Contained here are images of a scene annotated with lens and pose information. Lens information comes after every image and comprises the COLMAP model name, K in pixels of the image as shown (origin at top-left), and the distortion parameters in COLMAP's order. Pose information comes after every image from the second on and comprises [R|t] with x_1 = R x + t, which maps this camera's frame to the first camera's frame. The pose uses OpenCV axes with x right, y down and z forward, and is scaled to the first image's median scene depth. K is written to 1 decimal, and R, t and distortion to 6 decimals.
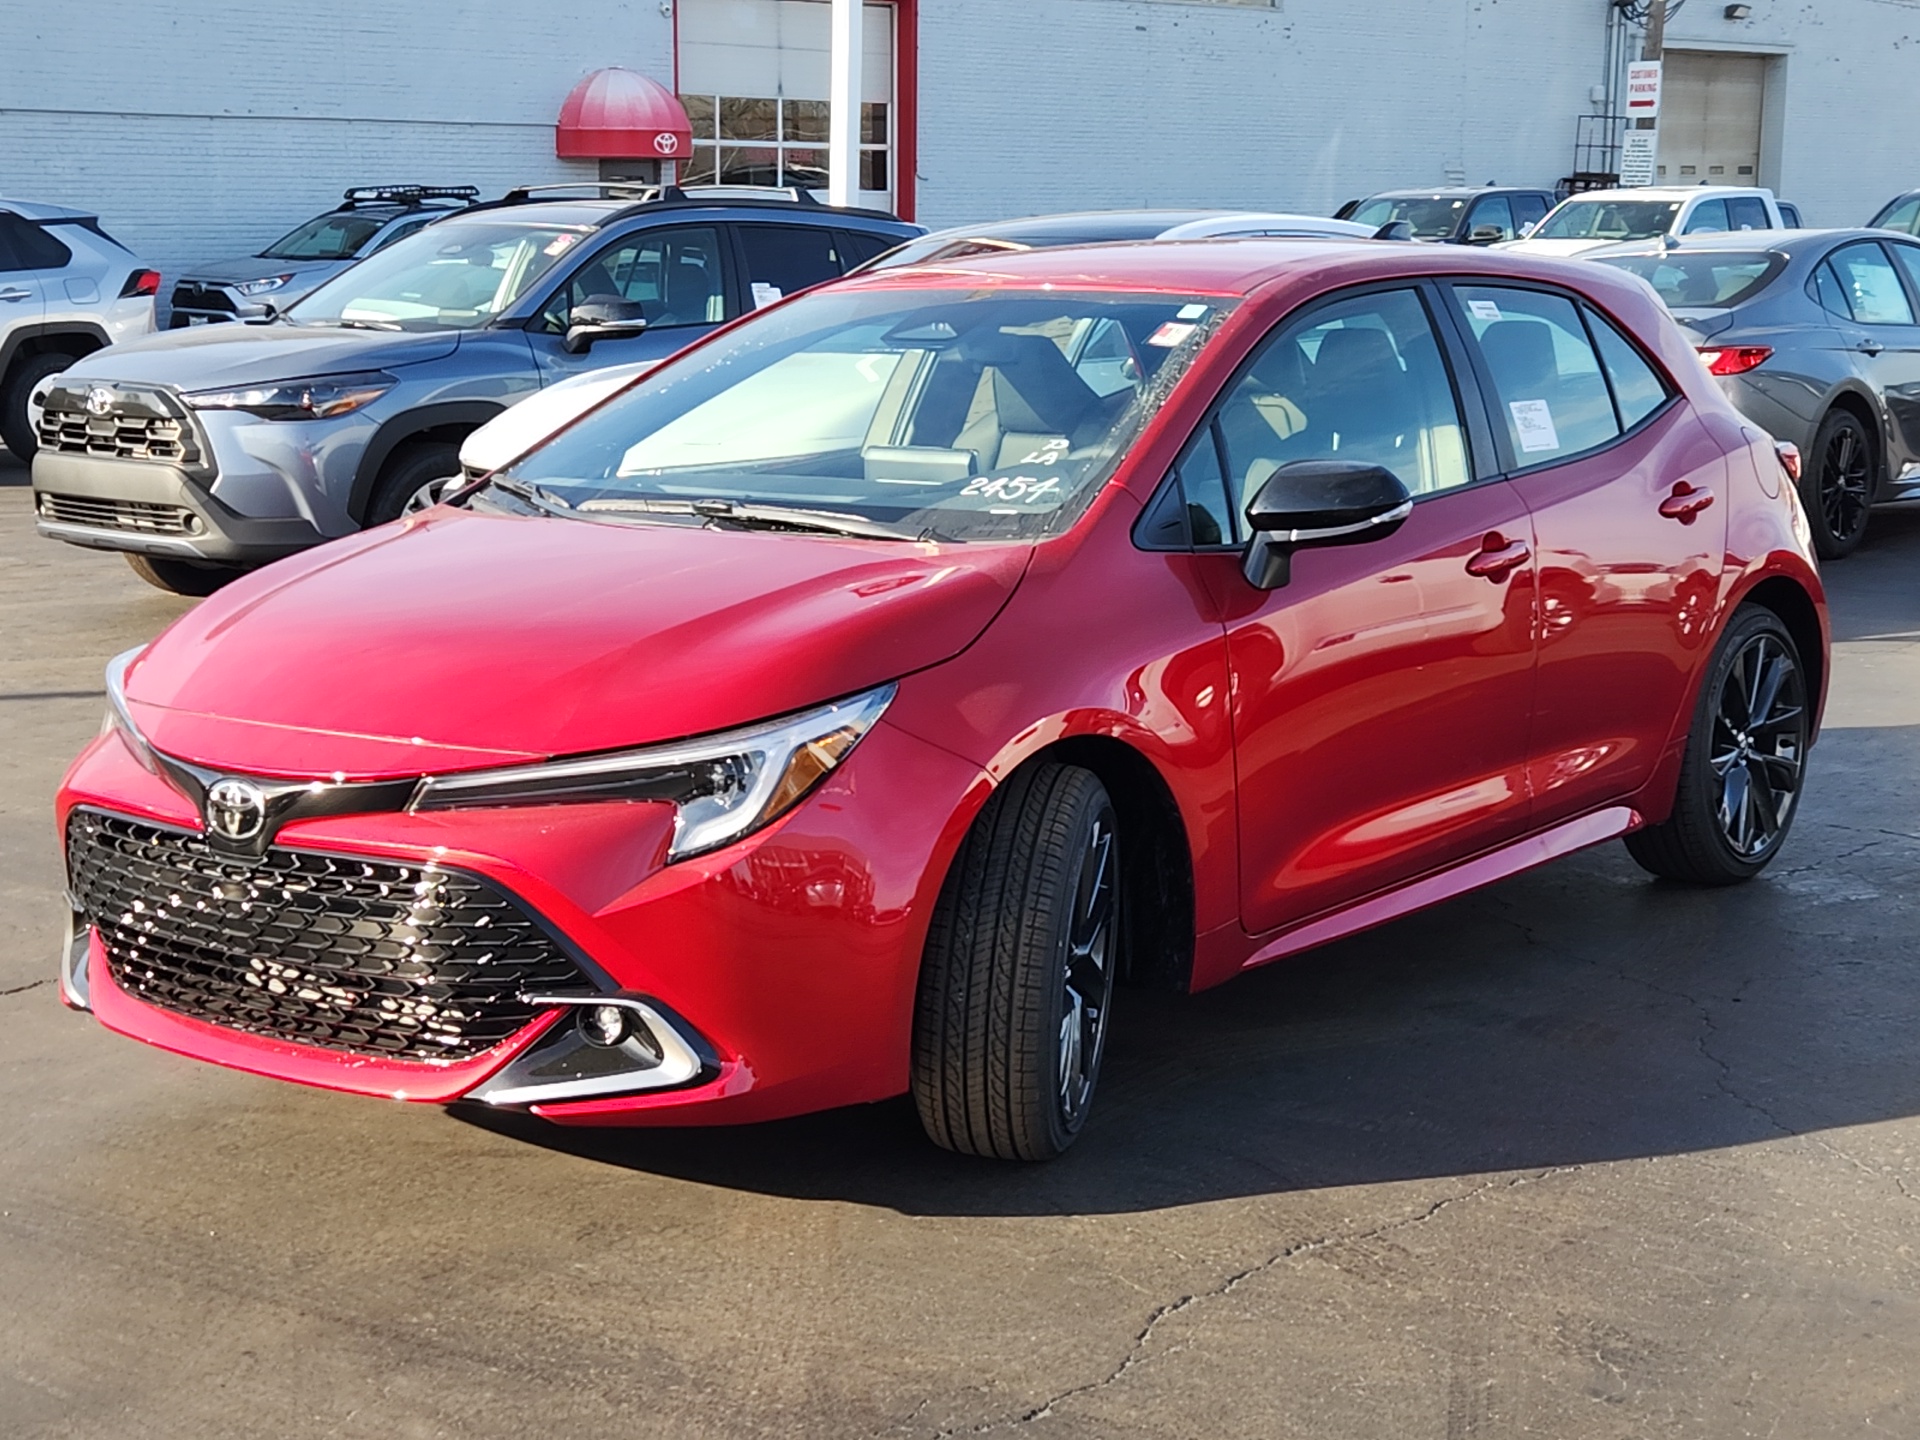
lens RADIAL K [[3678.6, 0, 960.0], [0, 3678.6, 720.0], [0, 0, 1]] dist [0.194594, -0.256340]
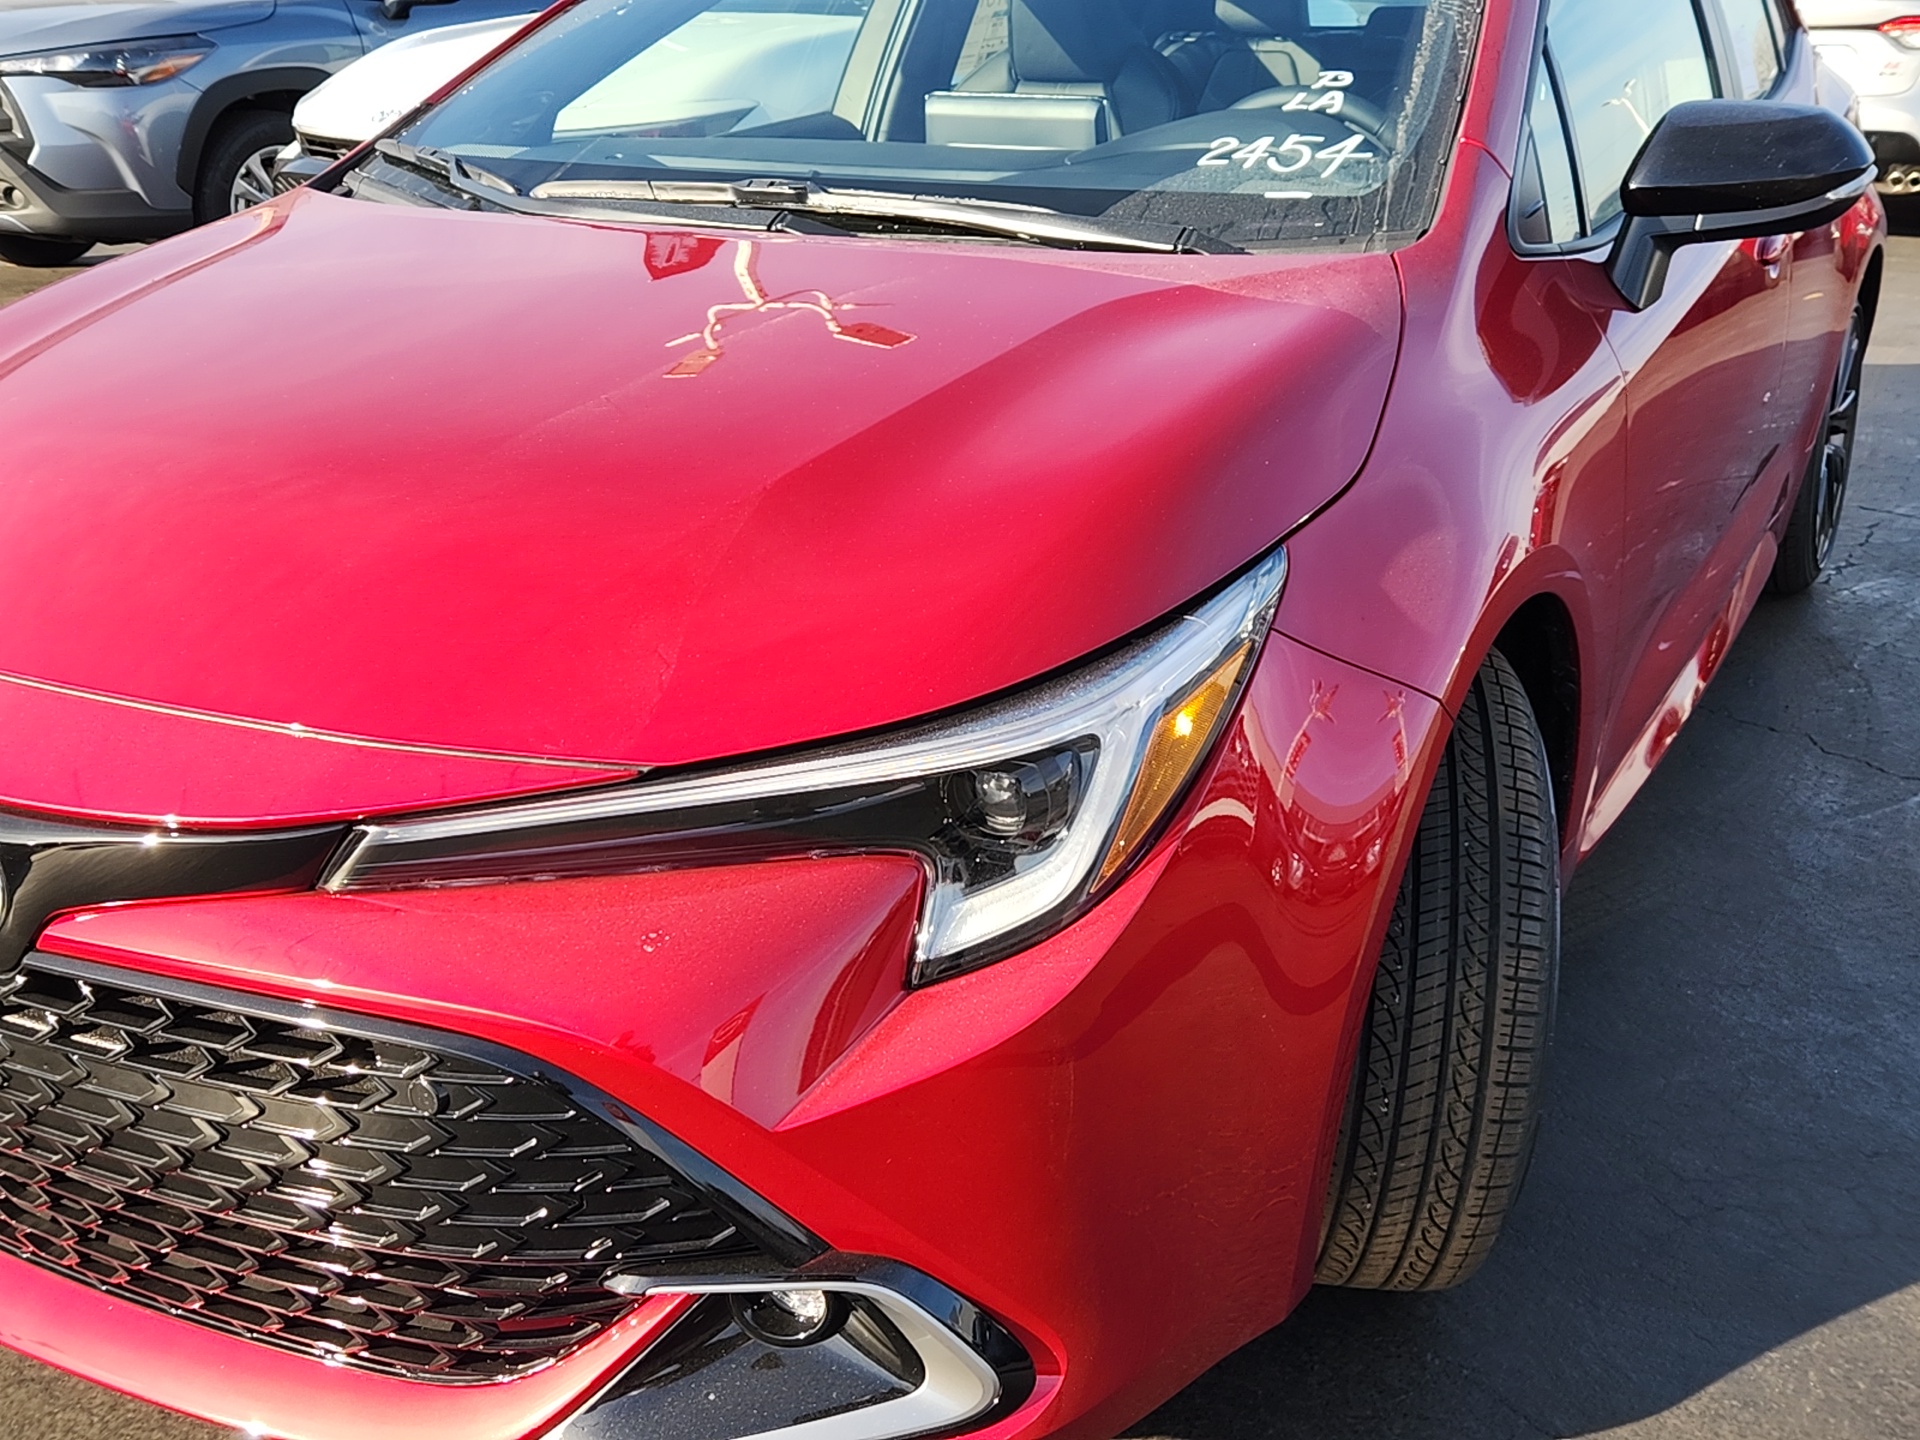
lens RADIAL K [[1959.8, 0, 960.0], [0, 1959.8, 720.0], [0, 0, 1]] dist [0.117503, -0.178403]
pose [[0.981897, -0.061738, 0.179071, -0.096298], [0.021830, 0.975975, 0.216788, -0.040789], [-0.188153, -0.208955, 0.959654, 0.629202]]
